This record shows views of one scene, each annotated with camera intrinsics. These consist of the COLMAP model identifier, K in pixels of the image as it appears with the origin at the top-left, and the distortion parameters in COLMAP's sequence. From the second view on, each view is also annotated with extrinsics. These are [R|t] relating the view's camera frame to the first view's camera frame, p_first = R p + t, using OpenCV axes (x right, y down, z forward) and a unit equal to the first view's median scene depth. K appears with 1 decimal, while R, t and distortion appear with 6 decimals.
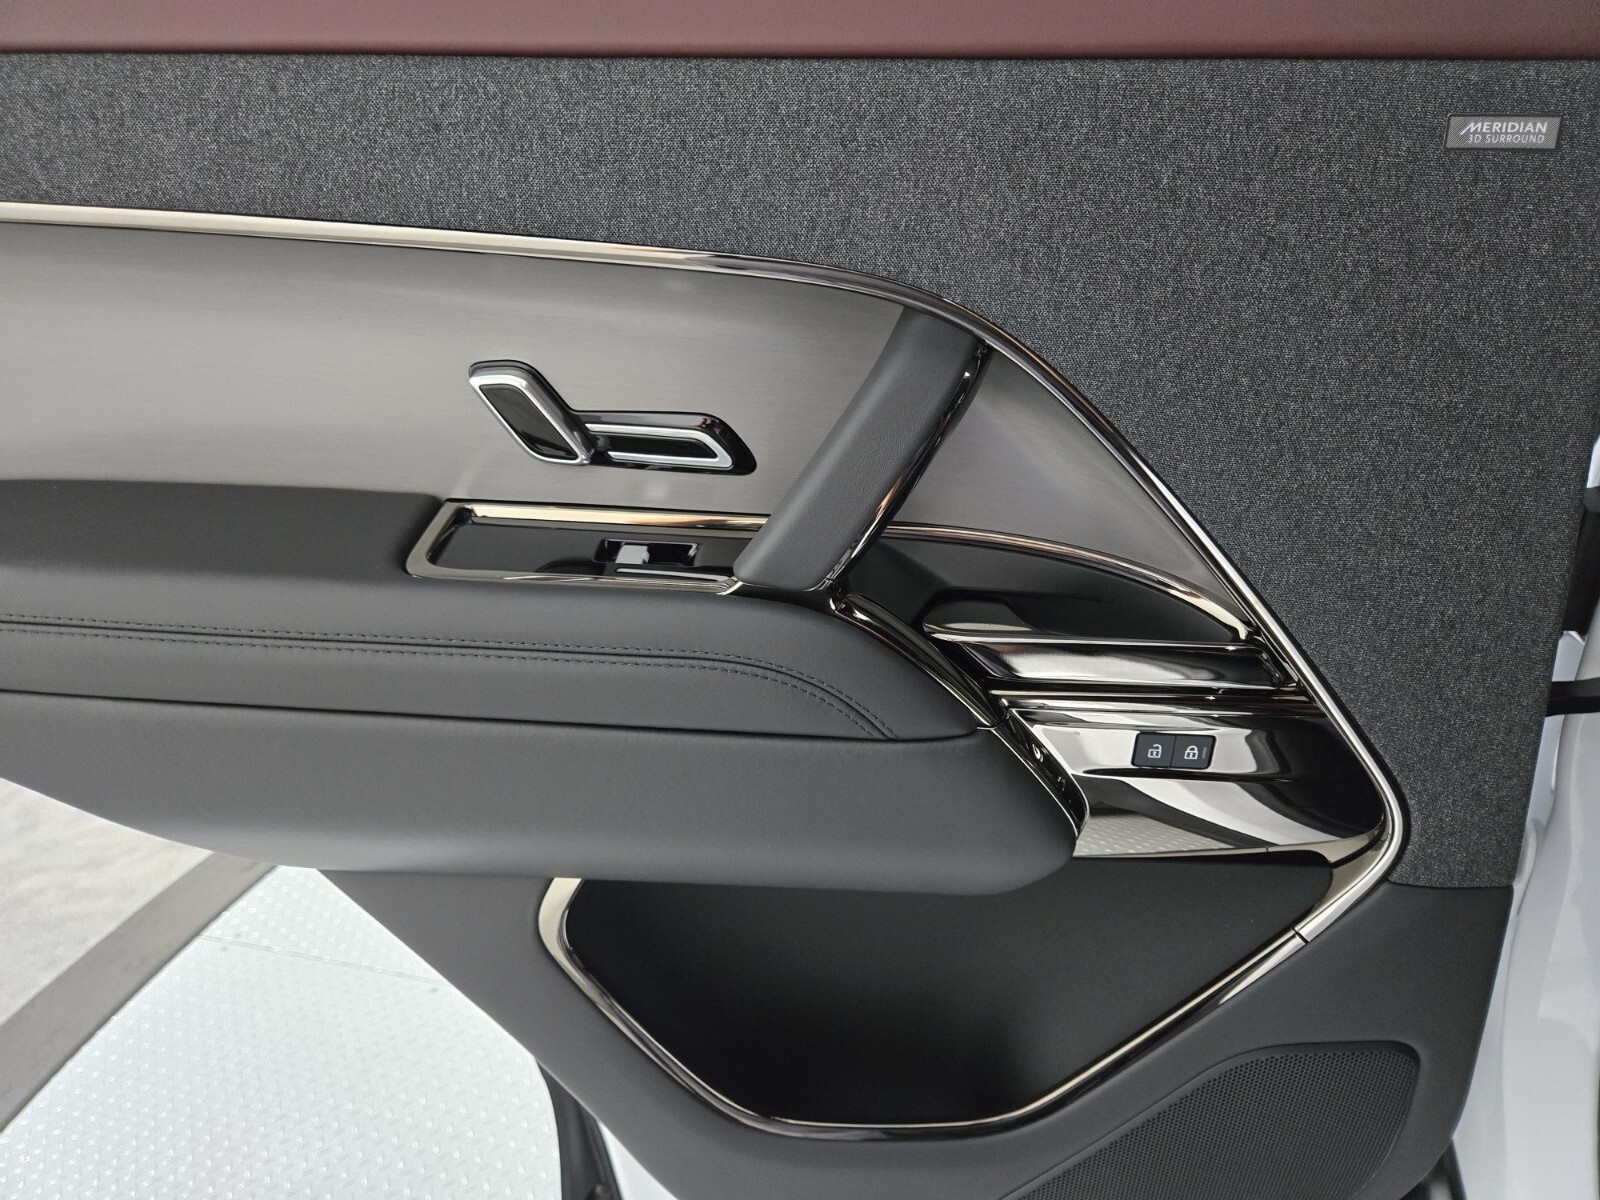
lens RADIAL K [[1982.8, 0, 800.0], [0, 1982.8, 600.0], [0, 0, 1]] dist [0.133207, -0.508035]
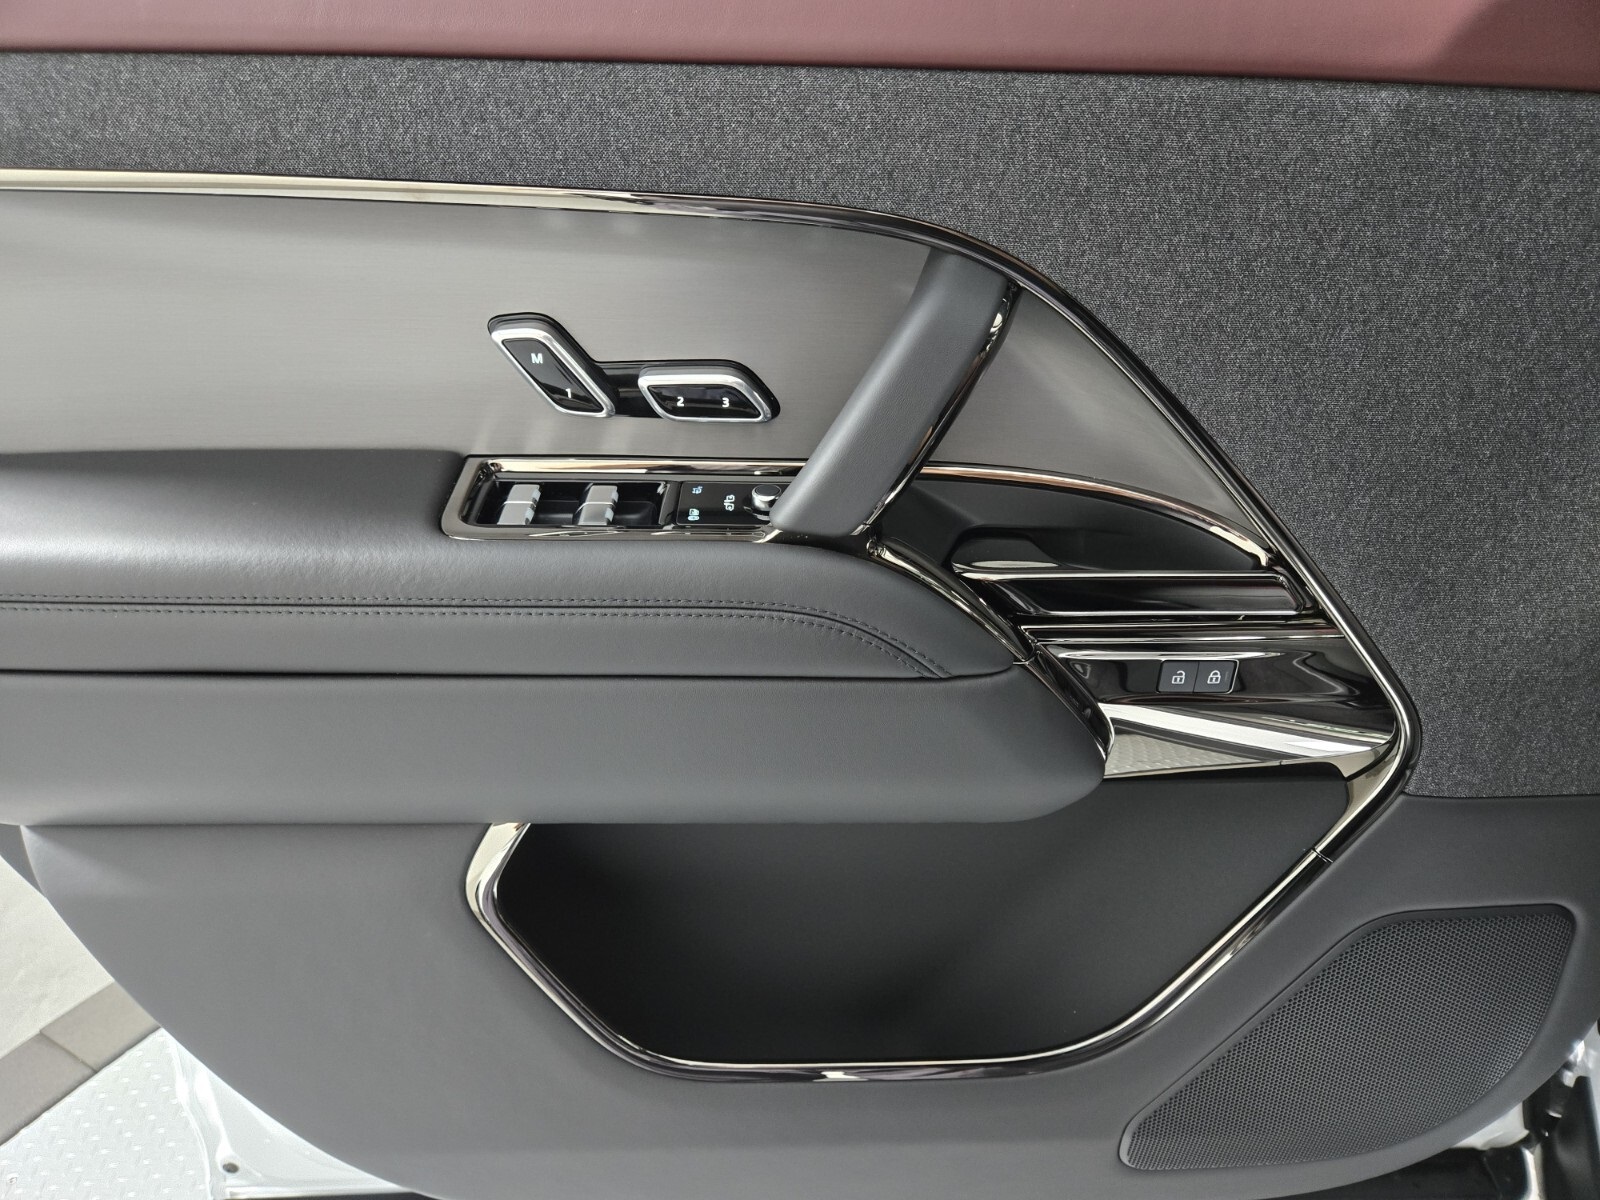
lens RADIAL K [[1982.8, 0, 800.0], [0, 1982.8, 600.0], [0, 0, 1]] dist [0.133207, -0.508035]
pose [[0.988125, -0.043038, 0.147503, -0.166874], [0.038162, 0.998633, 0.035732, -0.008620], [-0.148839, -0.029678, 0.988416, 0.009299]]
